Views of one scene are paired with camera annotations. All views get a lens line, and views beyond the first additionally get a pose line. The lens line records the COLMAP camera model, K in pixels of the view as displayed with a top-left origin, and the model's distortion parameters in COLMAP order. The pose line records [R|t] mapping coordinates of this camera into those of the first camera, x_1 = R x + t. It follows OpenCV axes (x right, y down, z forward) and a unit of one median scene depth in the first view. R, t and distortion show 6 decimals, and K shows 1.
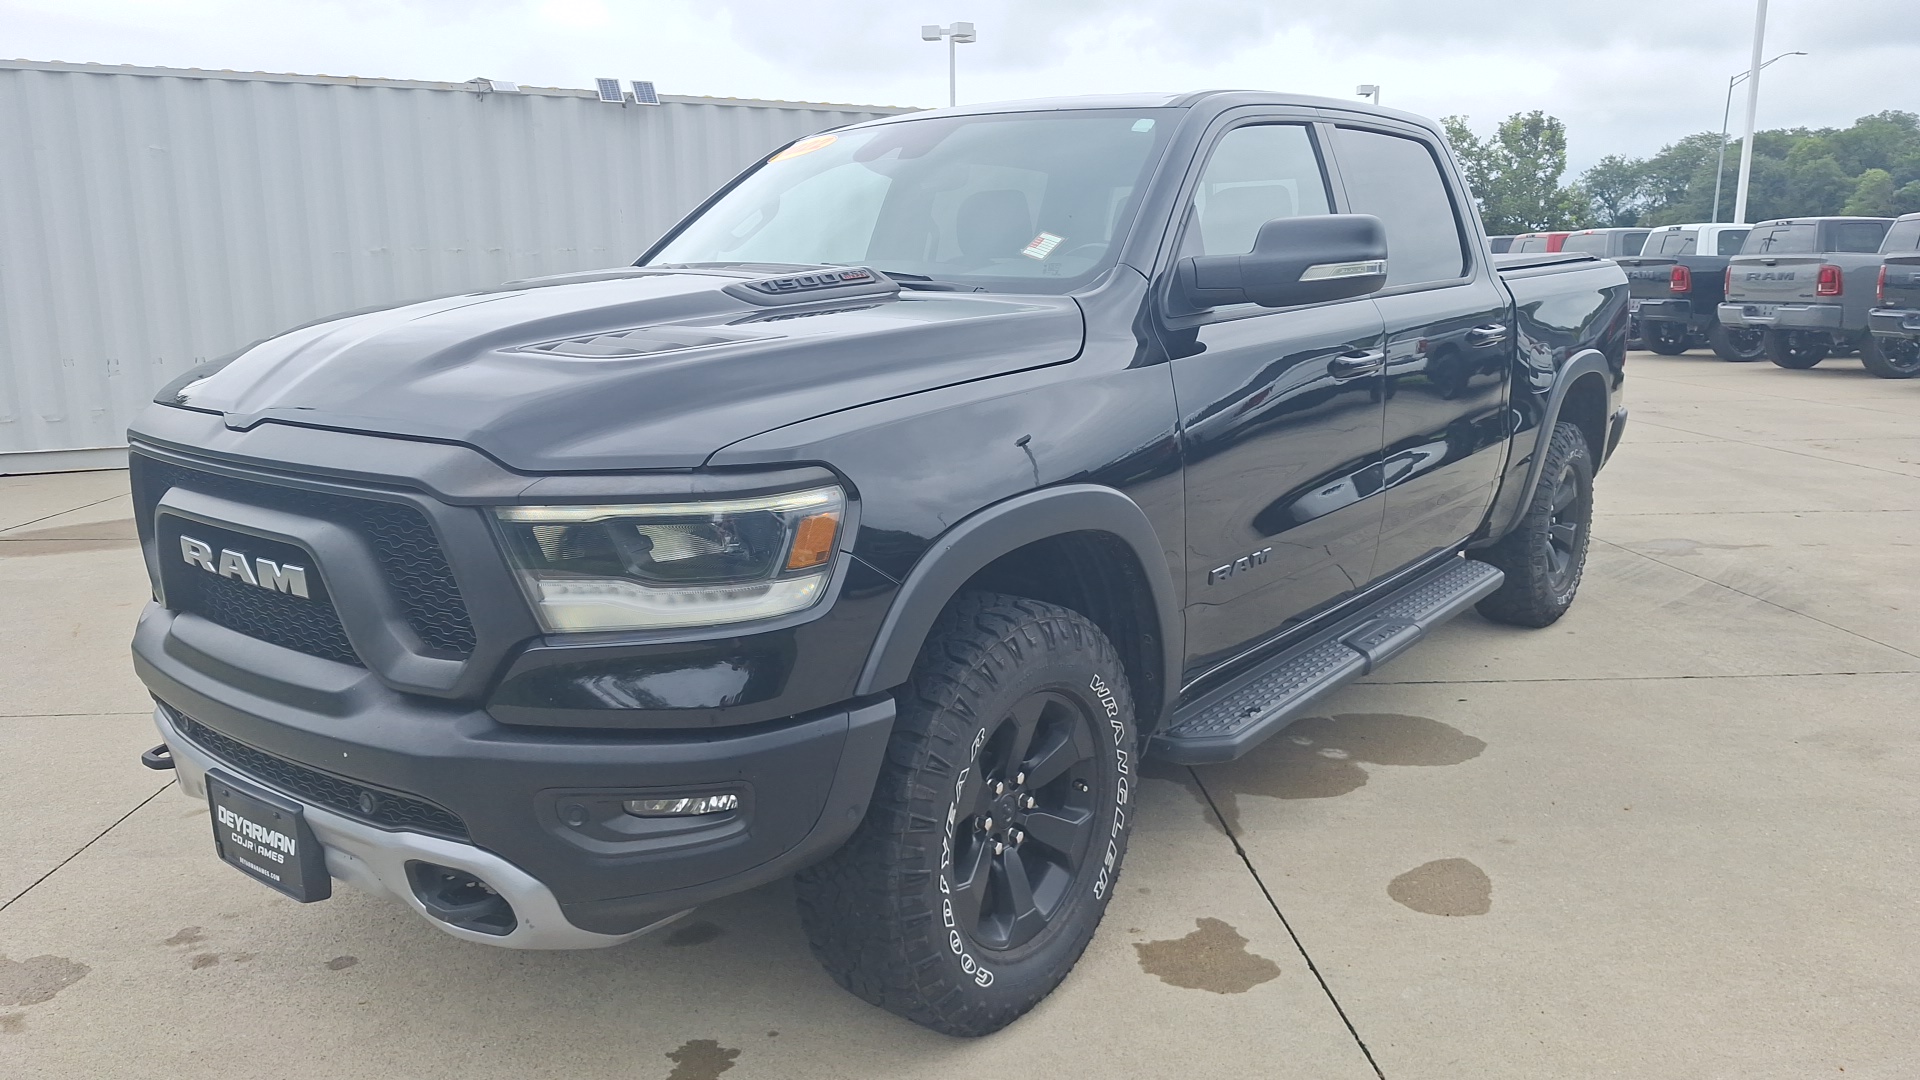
lens RADIAL K [[1314.4, 0, 939.1], [0, 1314.4, 564.0], [0, 0, 1]] dist [0.082502, -0.086914]
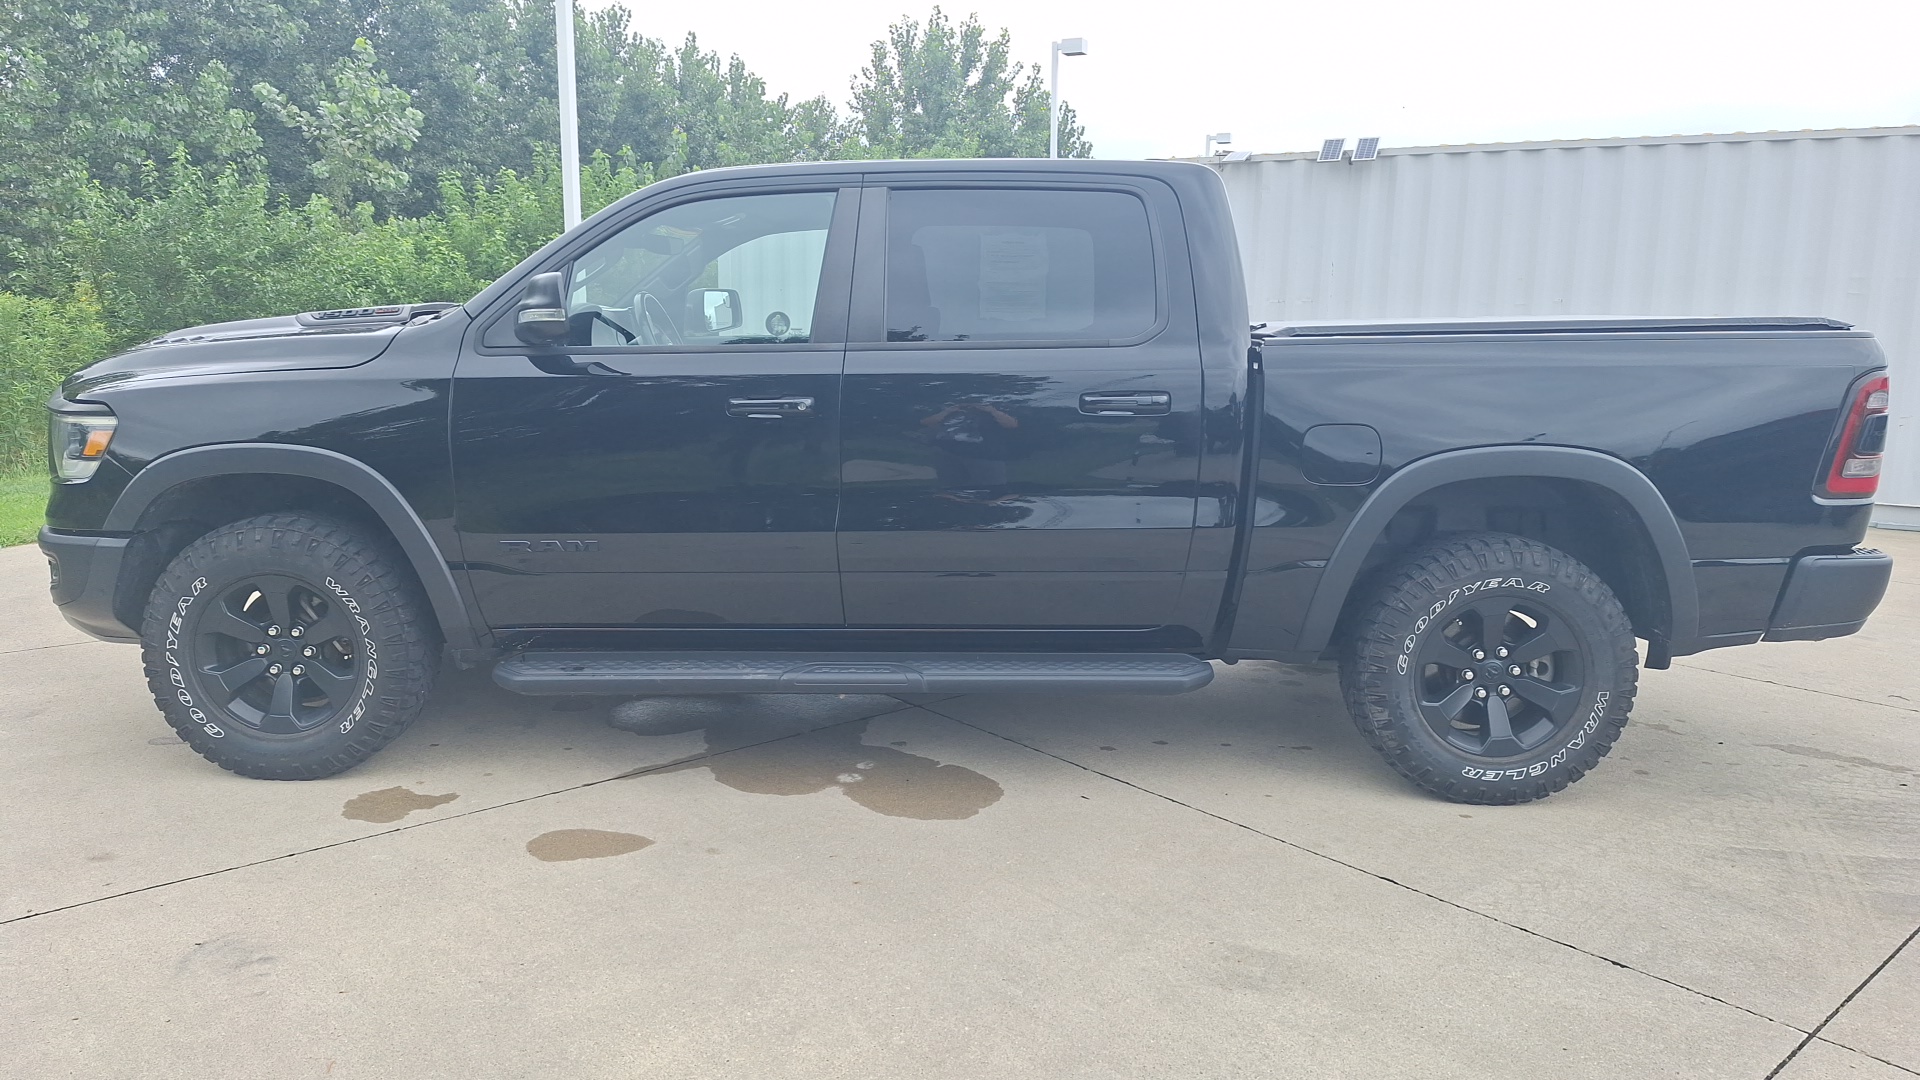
lens RADIAL K [[1314.4, 0, 939.1], [0, 1314.4, 564.0], [0, 0, 1]] dist [0.082502, -0.086914]
pose [[0.609567, 0.162806, -0.775836, 1.636962], [-0.190863, 0.980035, 0.055697, -0.141287], [0.769415, 0.114128, 0.628471, 0.550332]]
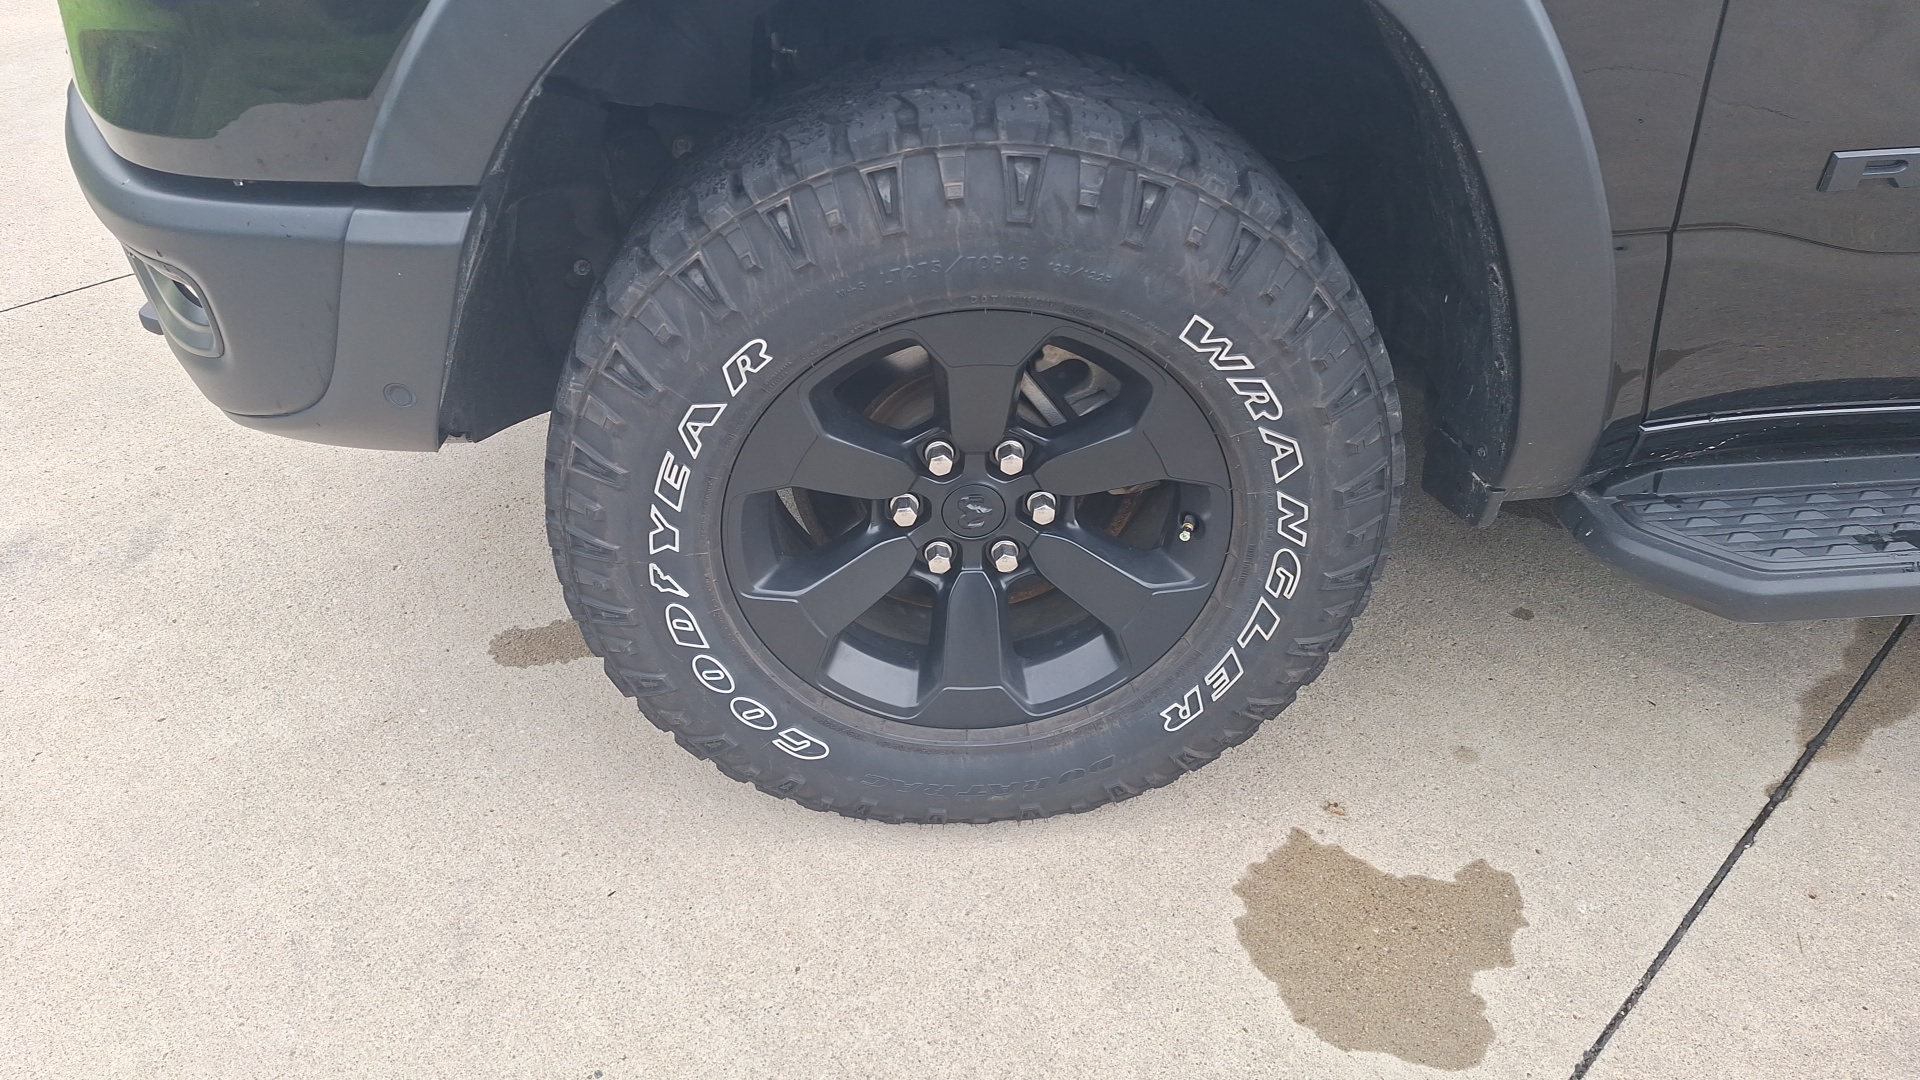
lens RADIAL K [[1314.8, 0, 960.0], [0, 1314.8, 540.0], [0, 0, 1]] dist [0.082594, -0.086253]
pose [[0.663383, 0.441879, -0.603876, 0.341758], [-0.155782, 0.870892, 0.466131, -0.038986], [0.731885, -0.215150, 0.646572, 0.617770]]
